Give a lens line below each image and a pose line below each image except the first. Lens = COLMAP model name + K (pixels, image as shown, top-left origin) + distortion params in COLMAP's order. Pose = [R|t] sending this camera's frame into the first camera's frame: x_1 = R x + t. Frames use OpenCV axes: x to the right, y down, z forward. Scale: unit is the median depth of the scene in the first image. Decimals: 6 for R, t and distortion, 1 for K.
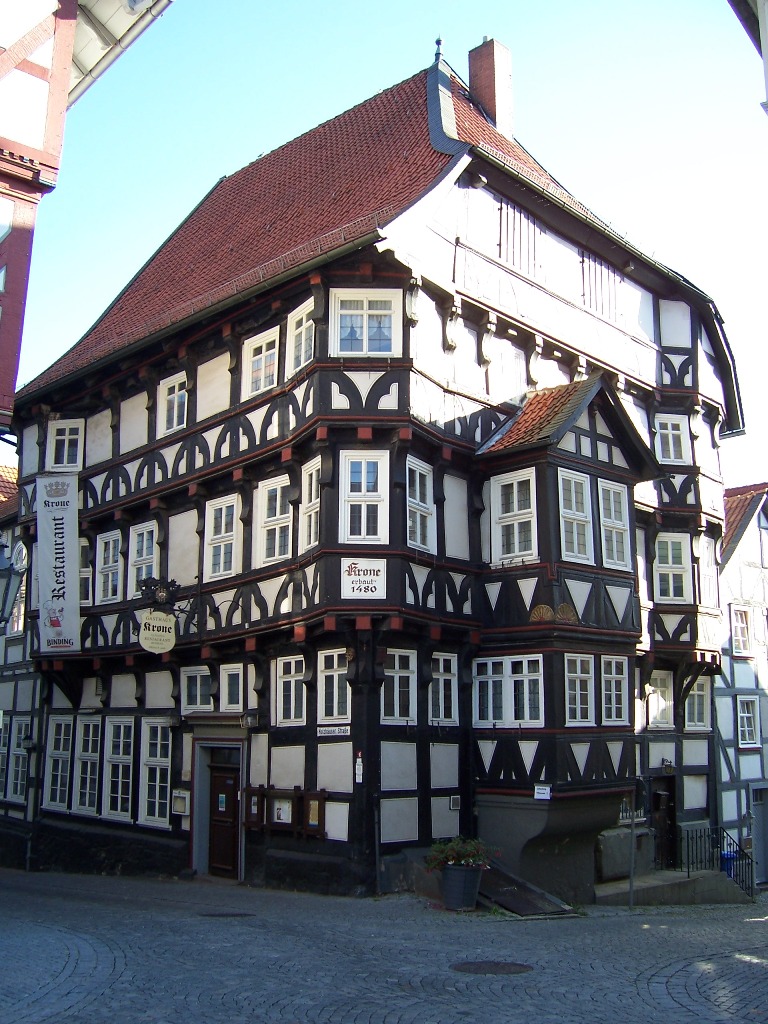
lens RADIAL K [[1129.8, 0, 384.0], [0, 1129.8, 512.0], [0, 0, 1]] dist [-0.159766, -0.003507]
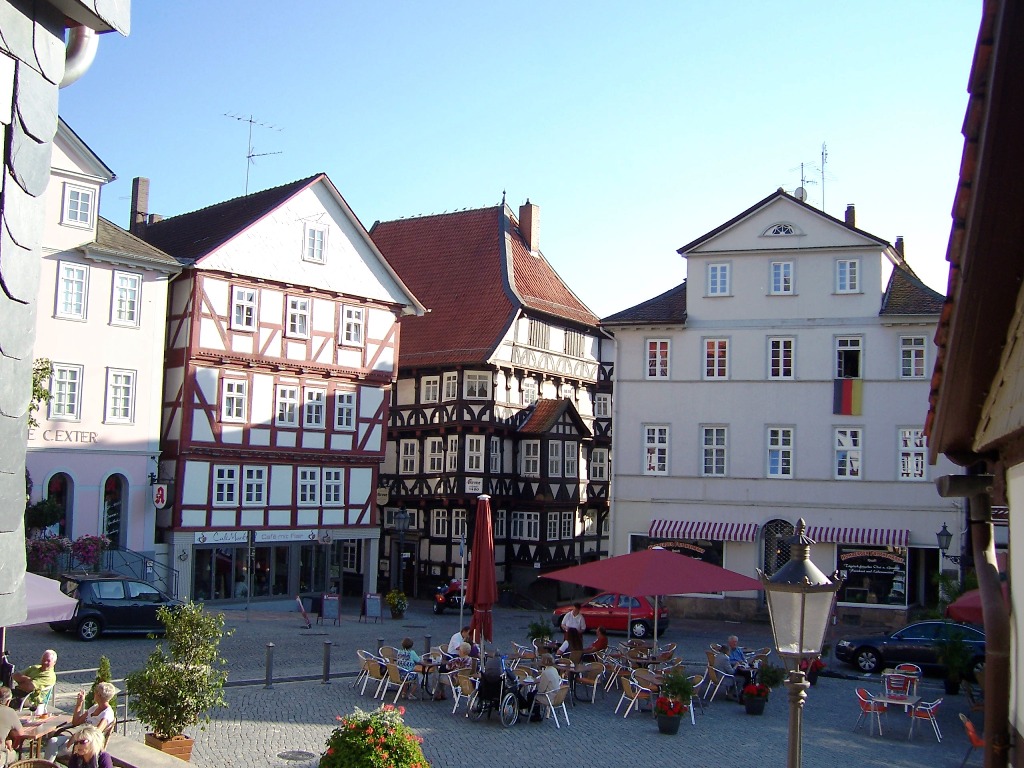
lens RADIAL K [[1129.8, 0, 512.0], [0, 1129.8, 384.0], [0, 0, 1]] dist [-0.159766, -0.003507]
pose [[0.992393, 0.034090, 0.118300, -0.230652], [-0.047736, 0.992275, 0.114506, -0.445194], [-0.113482, -0.119282, 0.986354, -1.466009]]
